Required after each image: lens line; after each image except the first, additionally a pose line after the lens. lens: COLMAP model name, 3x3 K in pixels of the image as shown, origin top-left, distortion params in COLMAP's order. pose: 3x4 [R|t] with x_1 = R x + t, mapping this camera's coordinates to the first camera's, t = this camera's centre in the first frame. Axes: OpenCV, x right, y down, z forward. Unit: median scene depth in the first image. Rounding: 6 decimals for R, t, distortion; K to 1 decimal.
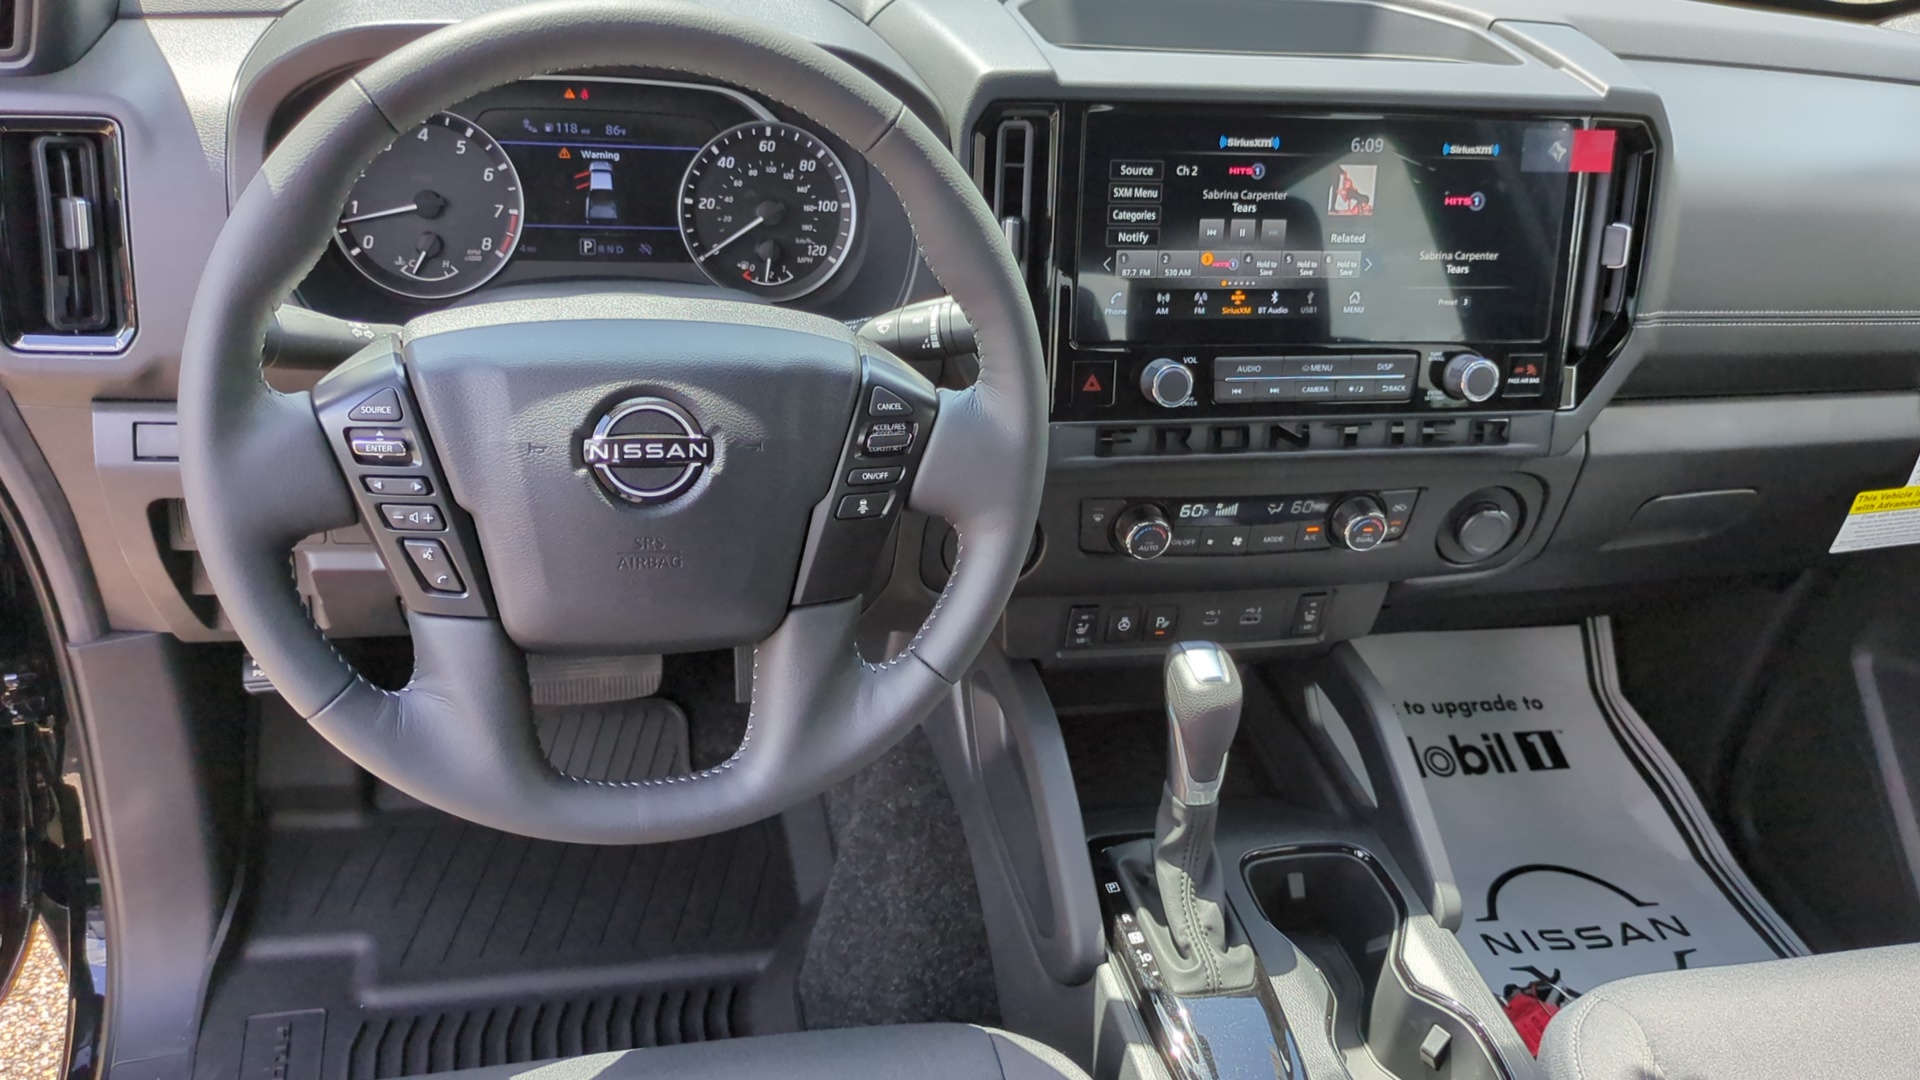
lens RADIAL K [[1647.0, 0, 956.0], [0, 1647.0, 521.3], [0, 0, 1]] dist [0.024447, -0.039720]
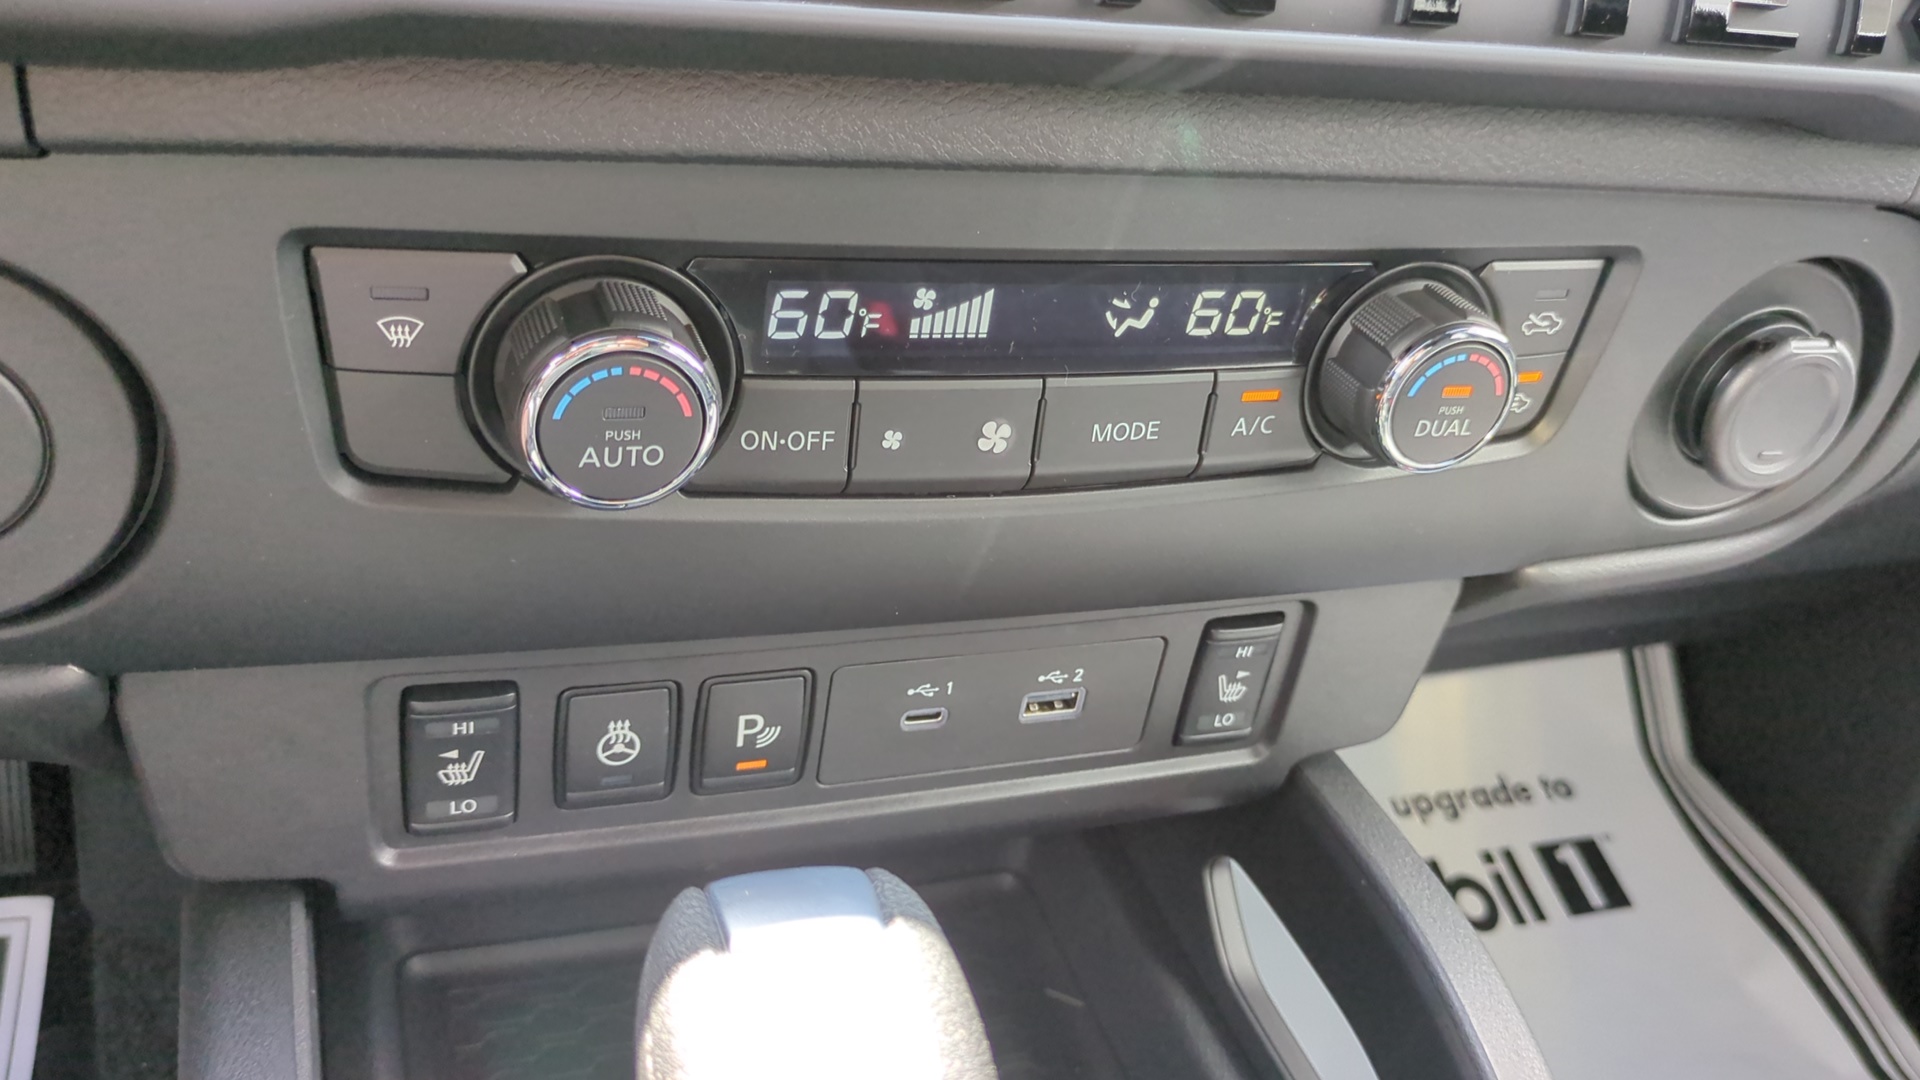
lens RADIAL K [[1647.0, 0, 965.6], [0, 1647.0, 532.2], [0, 0, 1]] dist [0.024447, -0.039720]
pose [[0.993078, -0.018615, 0.115973, 0.139588], [0.018140, 0.999822, 0.005152, 0.027062], [-0.116048, -0.003012, 0.993239, 0.761073]]
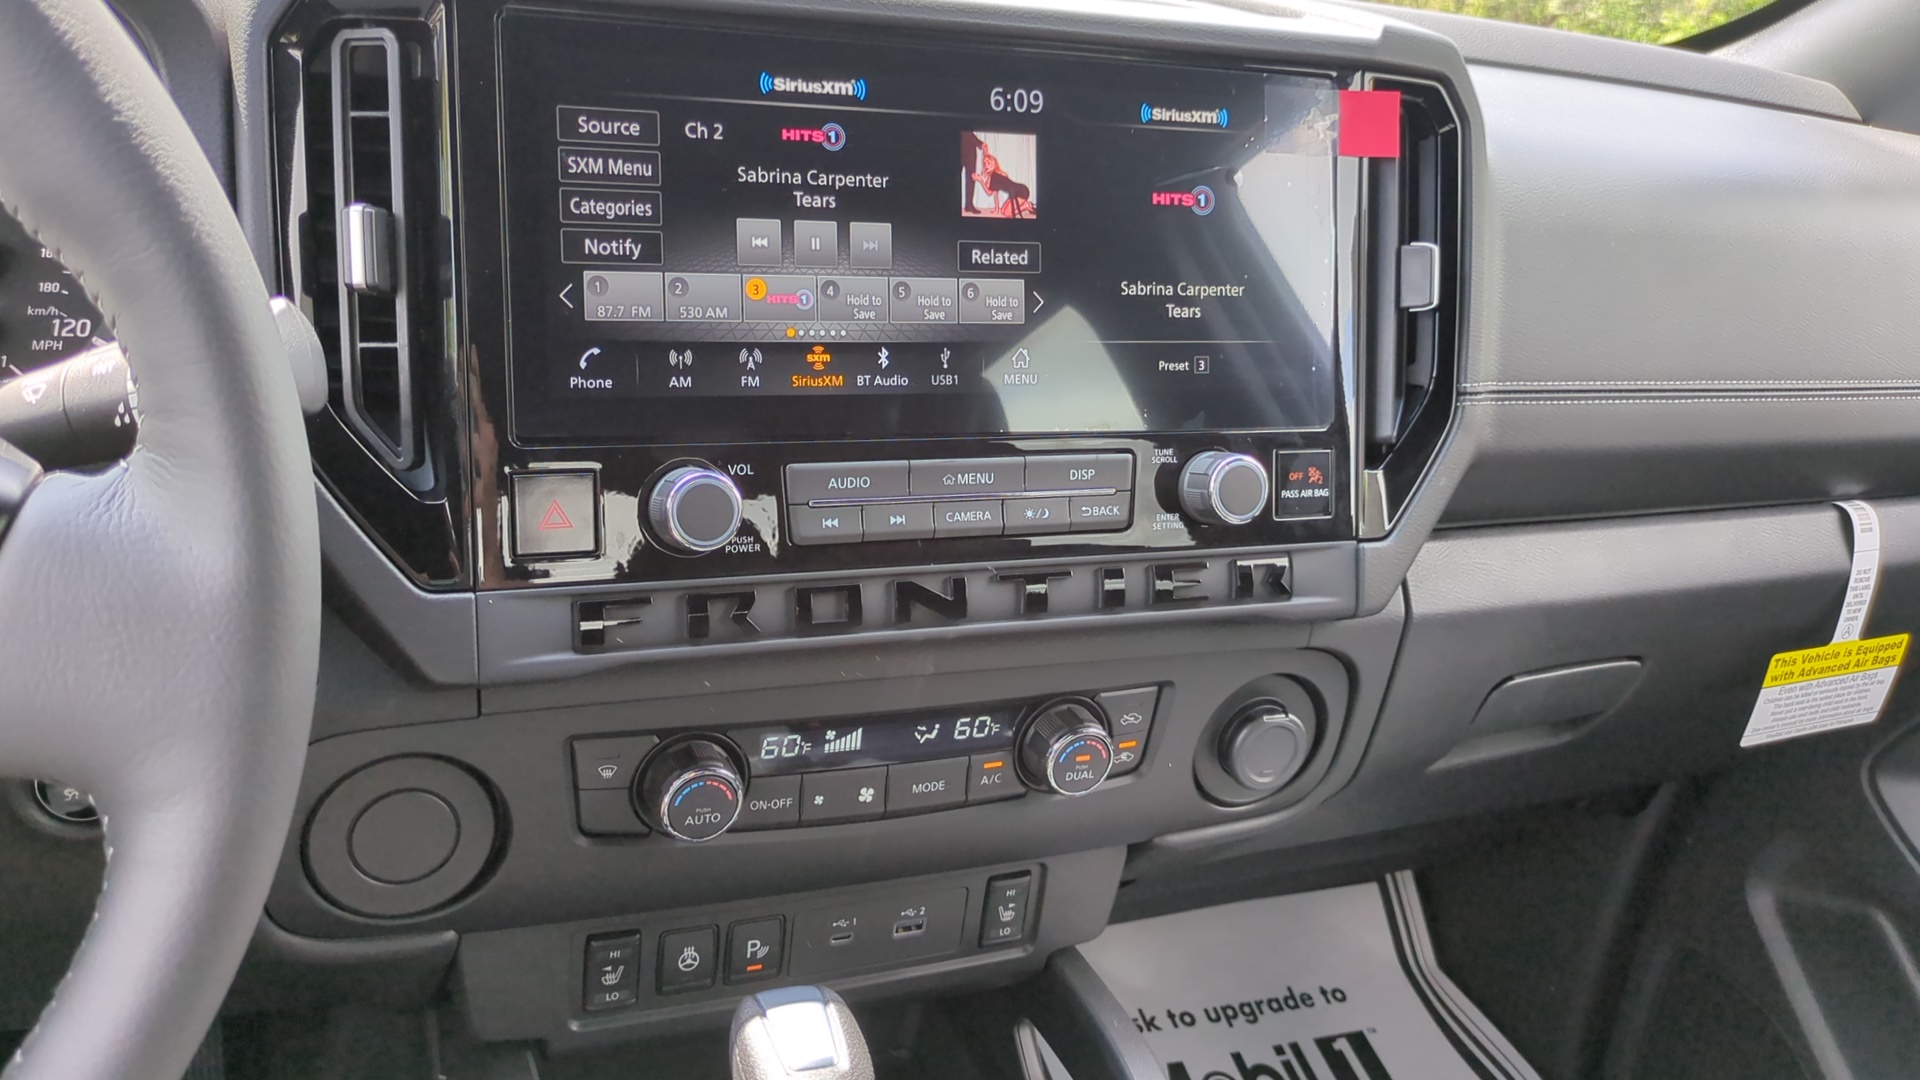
lens RADIAL K [[1647.0, 0, 949.6], [0, 1647.0, 520.1], [0, 0, 1]] dist [0.024447, -0.039720]
pose [[0.985572, -0.054161, 0.160355, 0.116133], [0.081095, 0.982699, -0.166510, 0.016450], [-0.148562, 0.177111, 0.972914, 0.430956]]
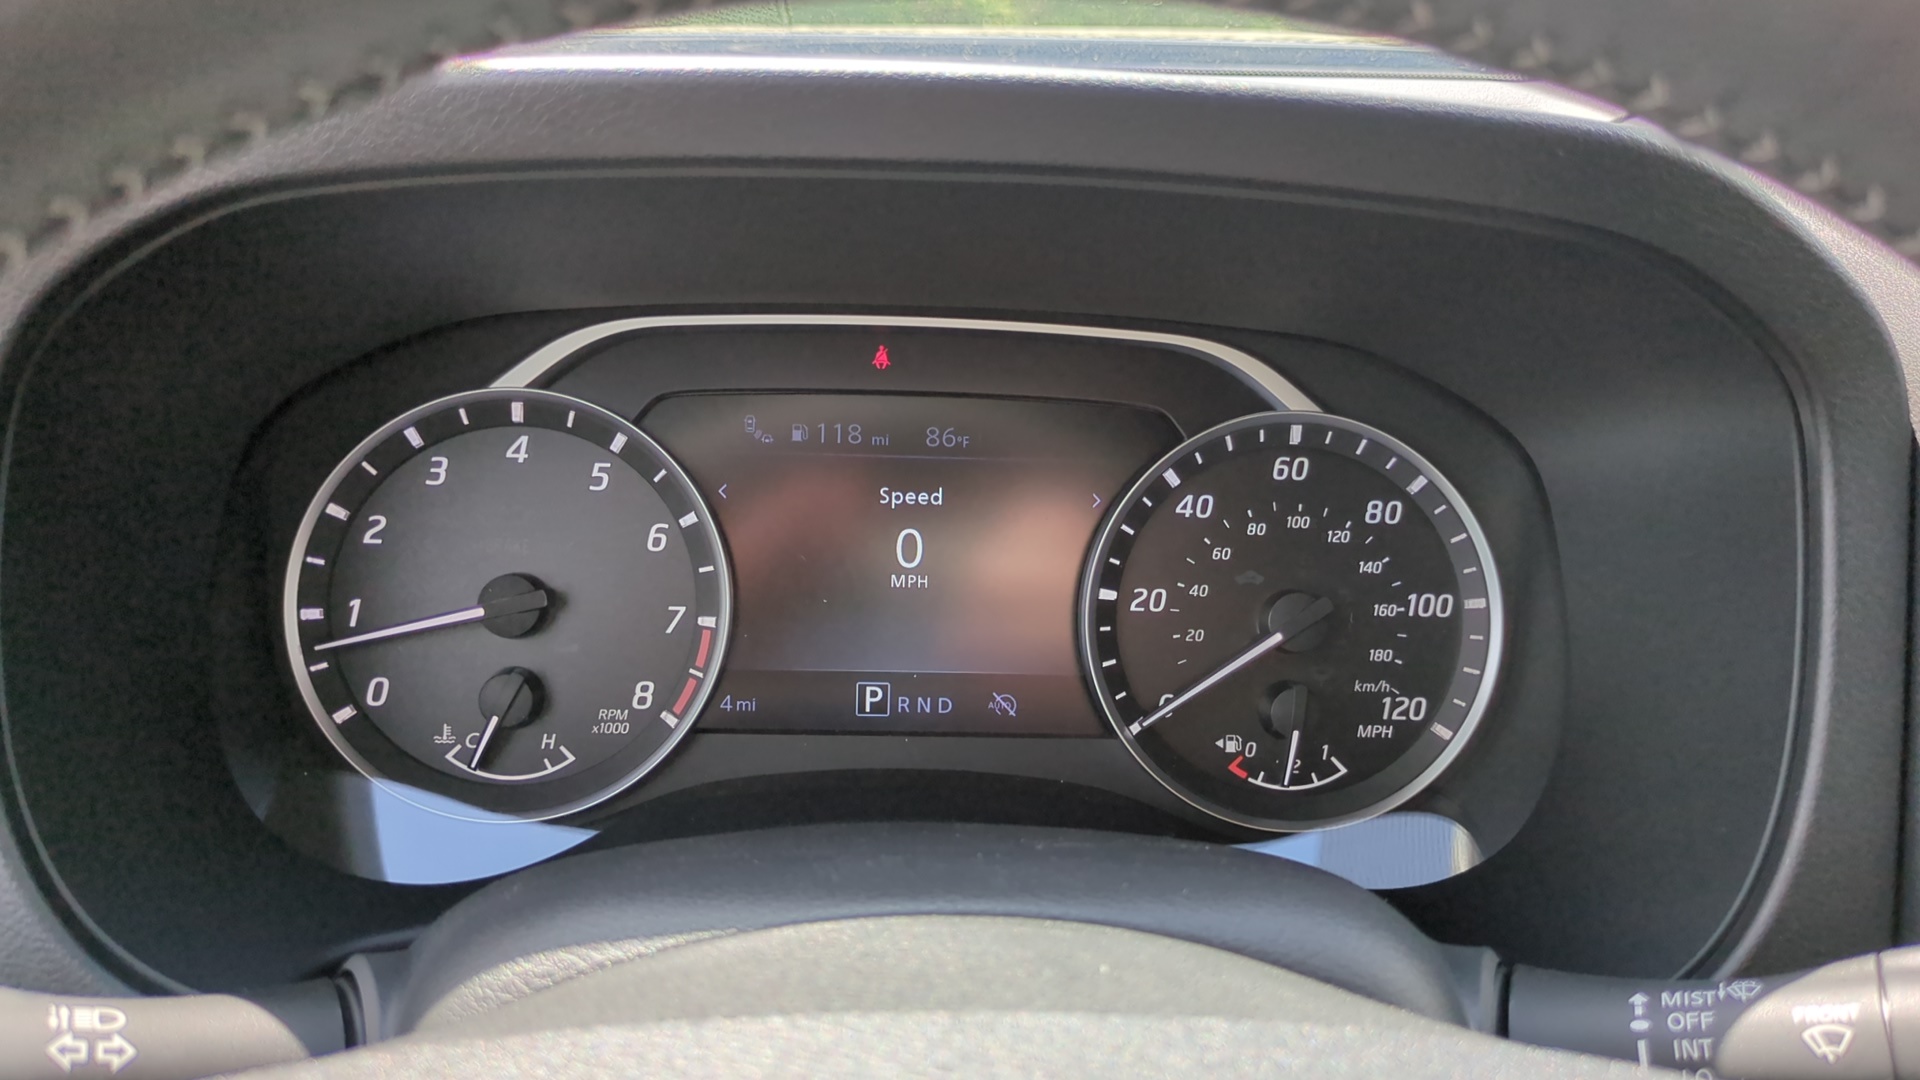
lens RADIAL K [[1647.0, 0, 956.1], [0, 1647.0, 542.7], [0, 0, 1]] dist [0.024447, -0.039720]
pose [[0.983727, -0.004705, -0.179605, -0.122730], [-0.032207, 0.978847, -0.202043, -0.118716], [0.176757, 0.204540, 0.962767, 0.573525]]
